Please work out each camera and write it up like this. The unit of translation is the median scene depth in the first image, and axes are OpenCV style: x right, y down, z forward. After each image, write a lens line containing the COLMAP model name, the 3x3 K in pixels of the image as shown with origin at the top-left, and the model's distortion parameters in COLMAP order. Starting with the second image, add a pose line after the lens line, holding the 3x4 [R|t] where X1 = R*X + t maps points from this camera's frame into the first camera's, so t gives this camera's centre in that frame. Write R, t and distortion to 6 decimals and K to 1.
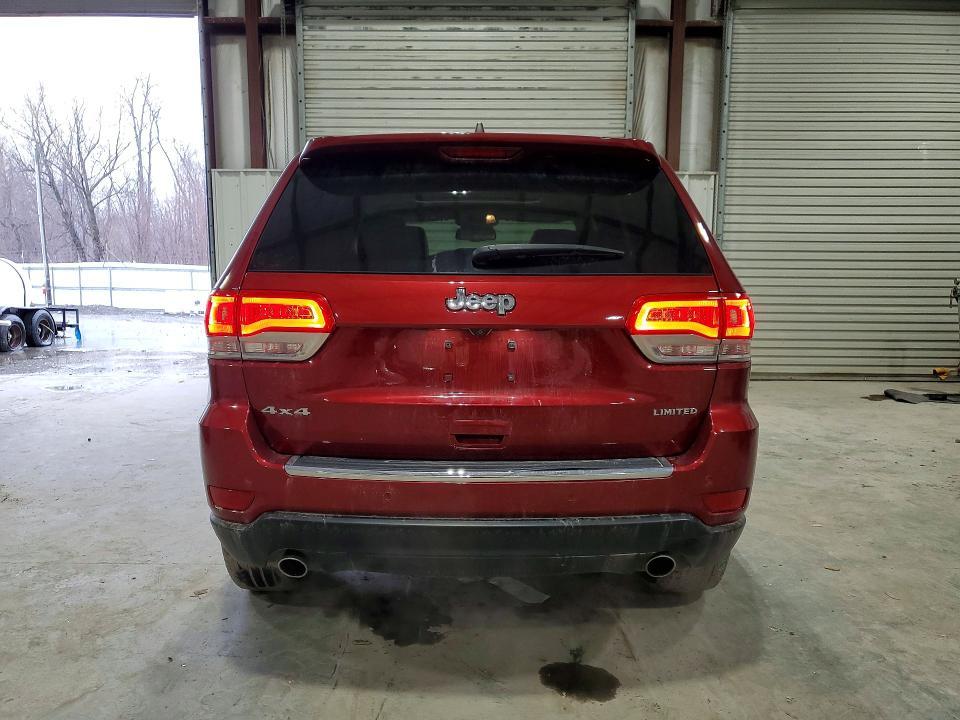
lens RADIAL K [[753.6, 0, 480.0], [0, 753.6, 360.0], [0, 0, 1]] dist [0.011493, 0.005090]
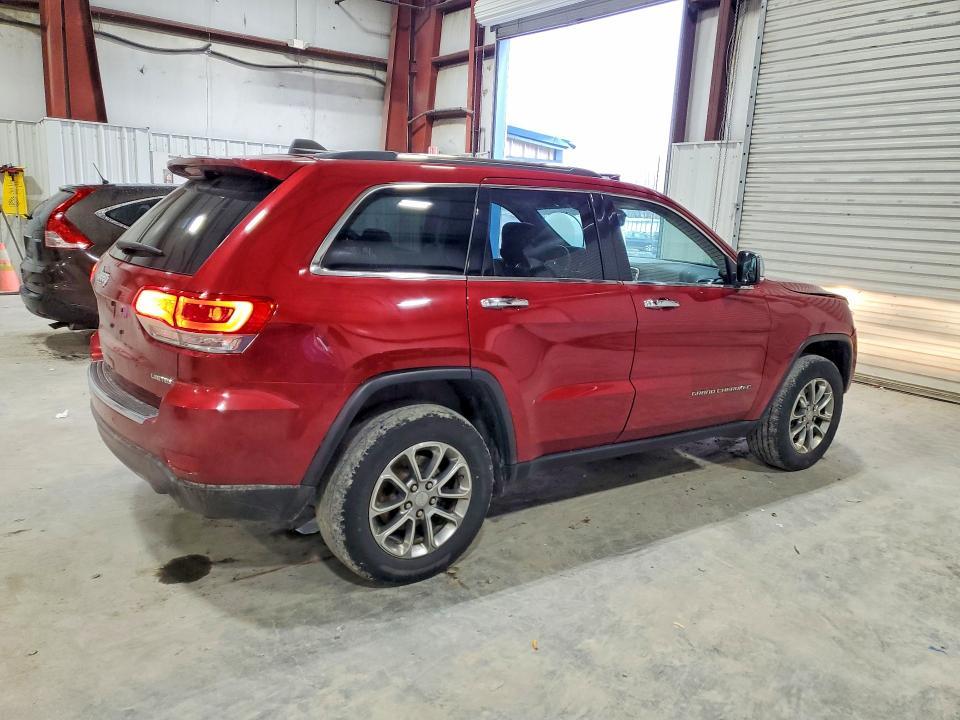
lens RADIAL K [[753.6, 0, 480.0], [0, 753.6, 360.0], [0, 0, 1]] dist [0.011493, 0.005090]
pose [[0.587375, 0.184037, -0.788112, 0.938678], [-0.143513, 0.982054, 0.122366, -0.114083], [0.796489, 0.041229, 0.603246, 0.397255]]
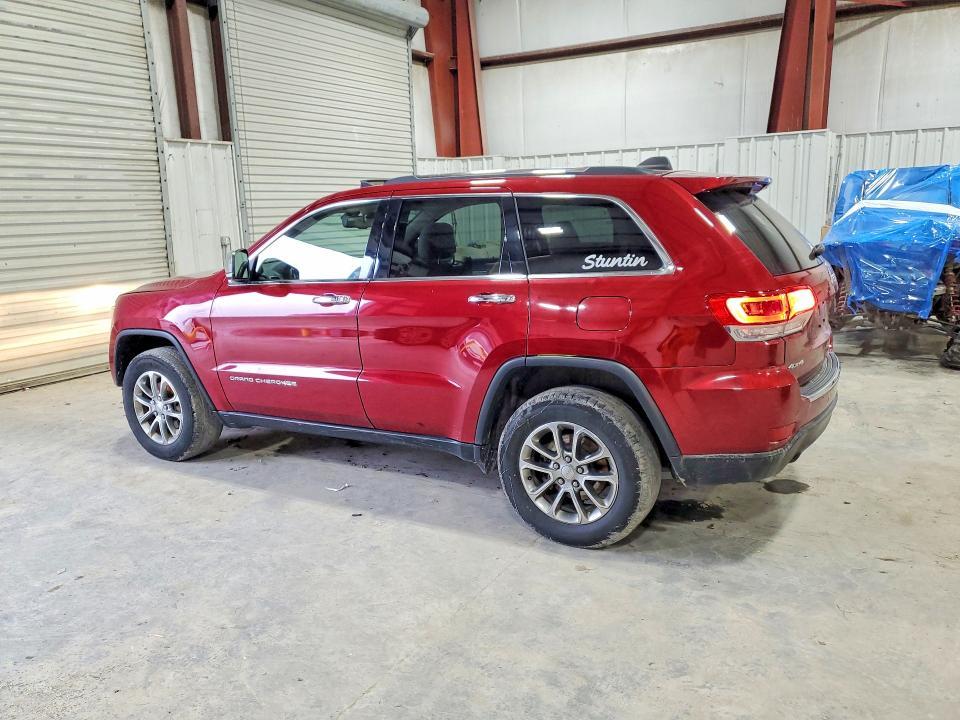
lens RADIAL K [[747.2, 0, 472.9], [0, 747.2, 359.8], [0, 0, 1]] dist [0.005666, -0.002541]
pose [[0.510412, -0.194329, 0.837685, -1.101938], [0.136154, 0.980106, 0.144408, -0.145292], [-0.849083, 0.040347, 0.526717, 0.457655]]
